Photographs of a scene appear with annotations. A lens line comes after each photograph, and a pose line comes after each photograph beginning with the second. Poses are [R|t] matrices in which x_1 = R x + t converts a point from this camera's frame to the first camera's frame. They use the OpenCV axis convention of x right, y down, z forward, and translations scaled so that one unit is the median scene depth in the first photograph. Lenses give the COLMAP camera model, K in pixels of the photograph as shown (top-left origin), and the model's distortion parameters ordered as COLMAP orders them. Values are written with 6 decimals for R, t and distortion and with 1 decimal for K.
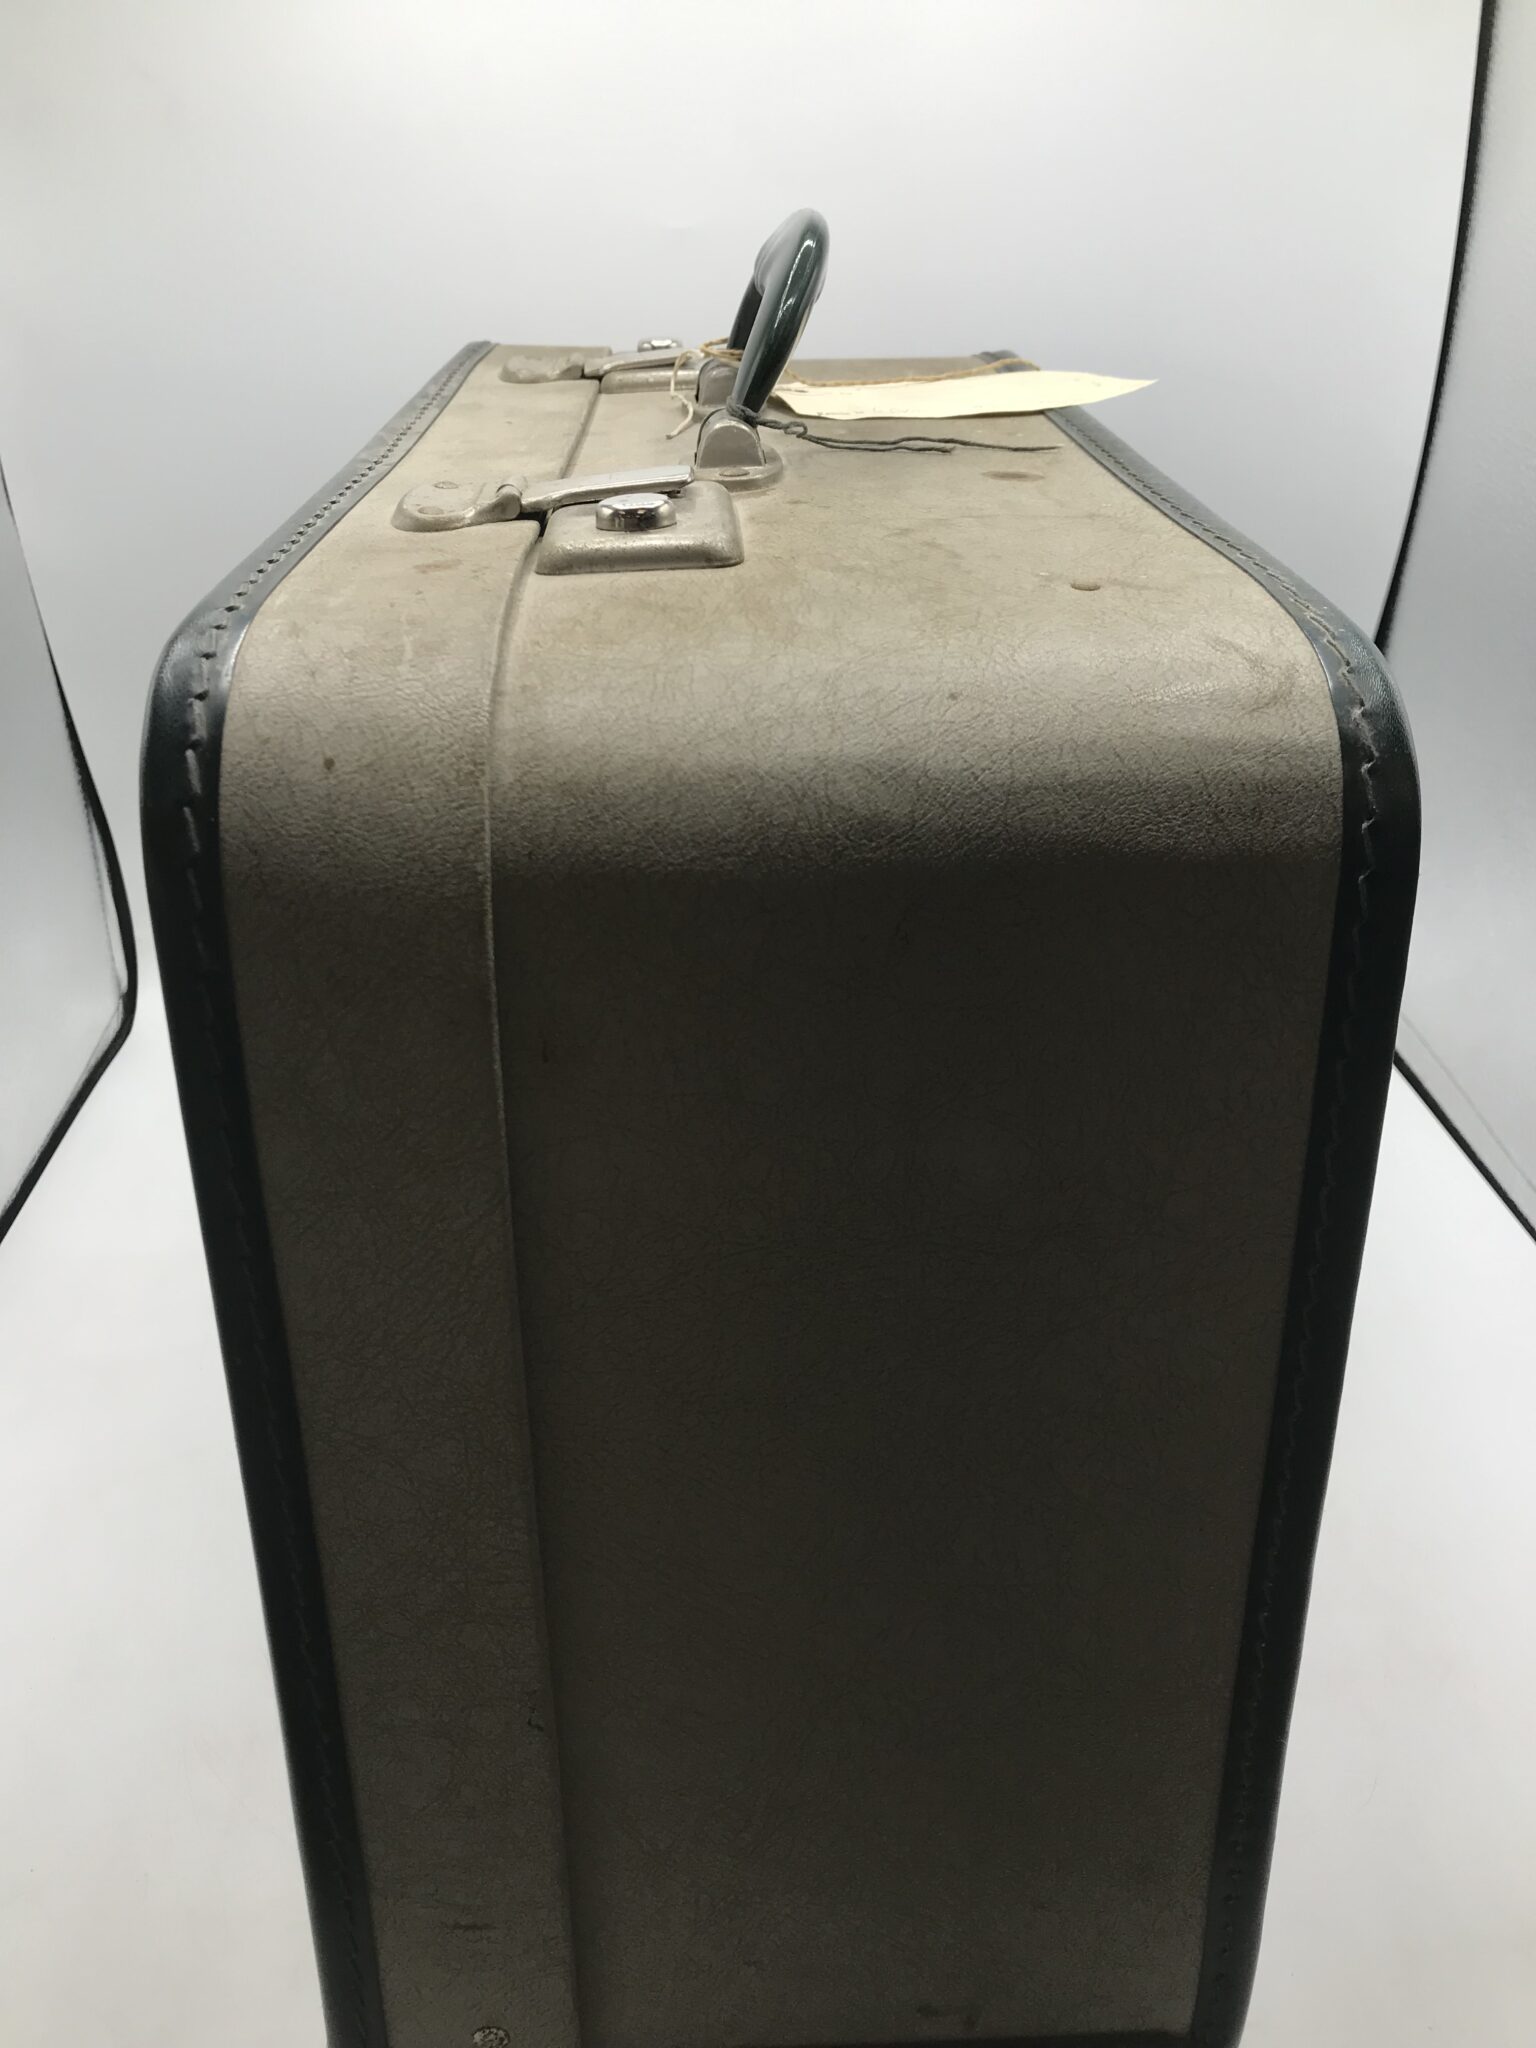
lens RADIAL K [[1698.0, 0, 768.0], [0, 1698.0, 1024.0], [0, 0, 1]] dist [0.067180, -0.204351]
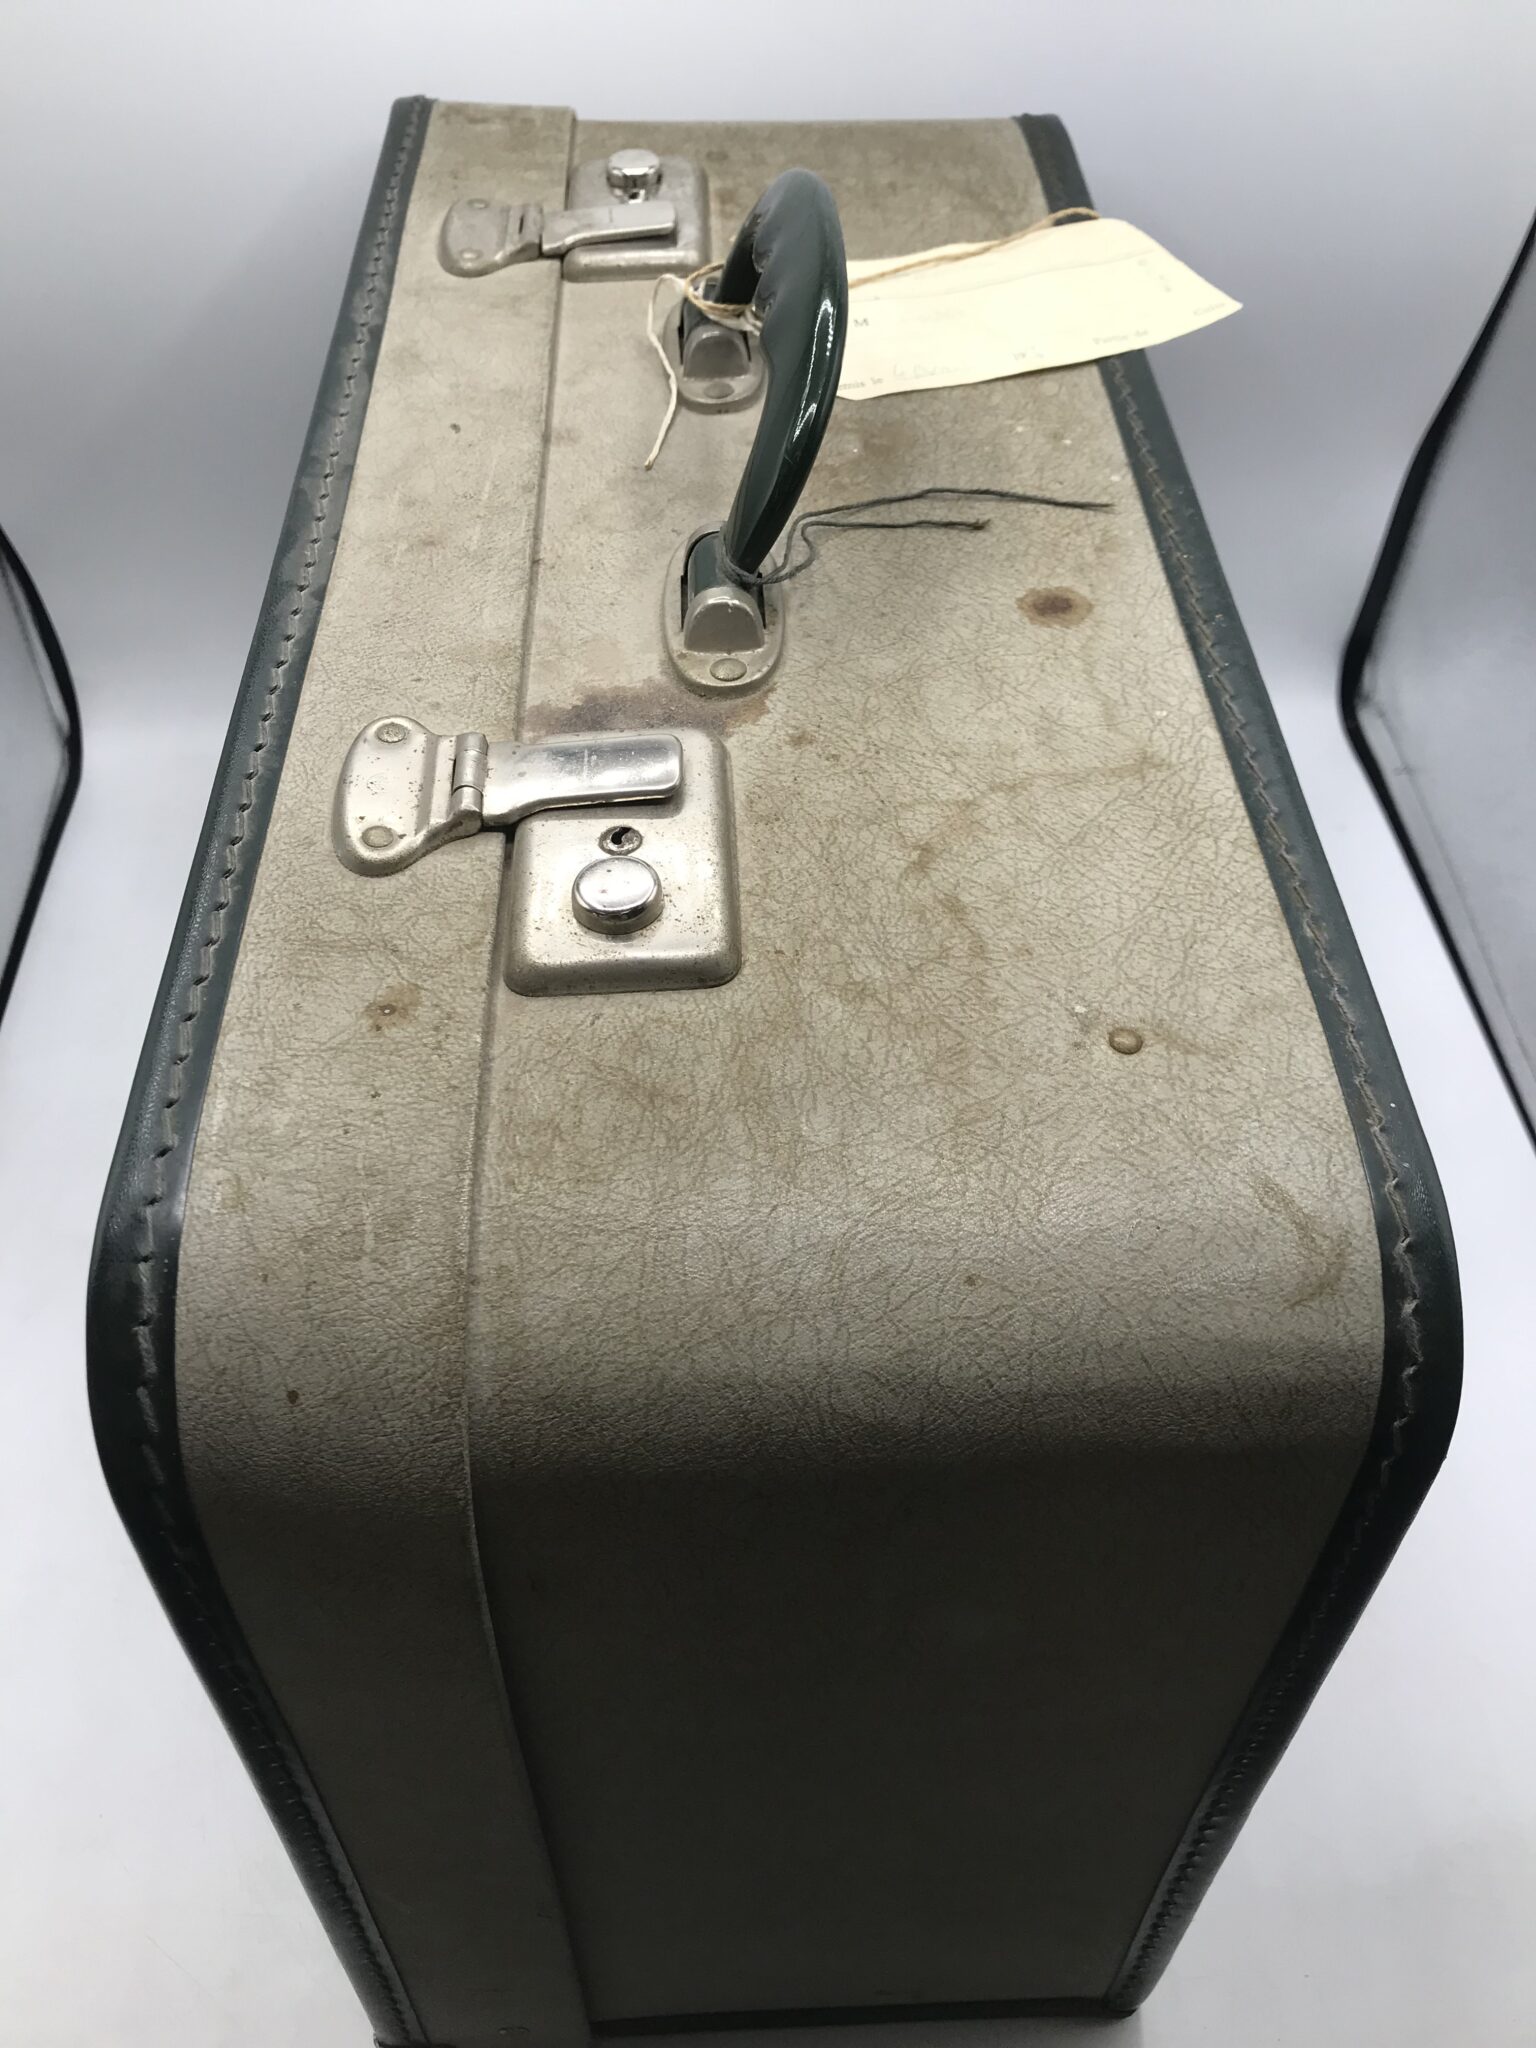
lens RADIAL K [[1724.5, 0, 766.1], [0, 1724.5, 932.5], [0, 0, 1]] dist [0.134650, -0.514595]
pose [[0.999862, 0.010356, 0.013016, -0.014899], [-0.014284, 0.935555, 0.352891, -0.689137], [-0.008523, -0.353028, 0.935574, 0.194964]]
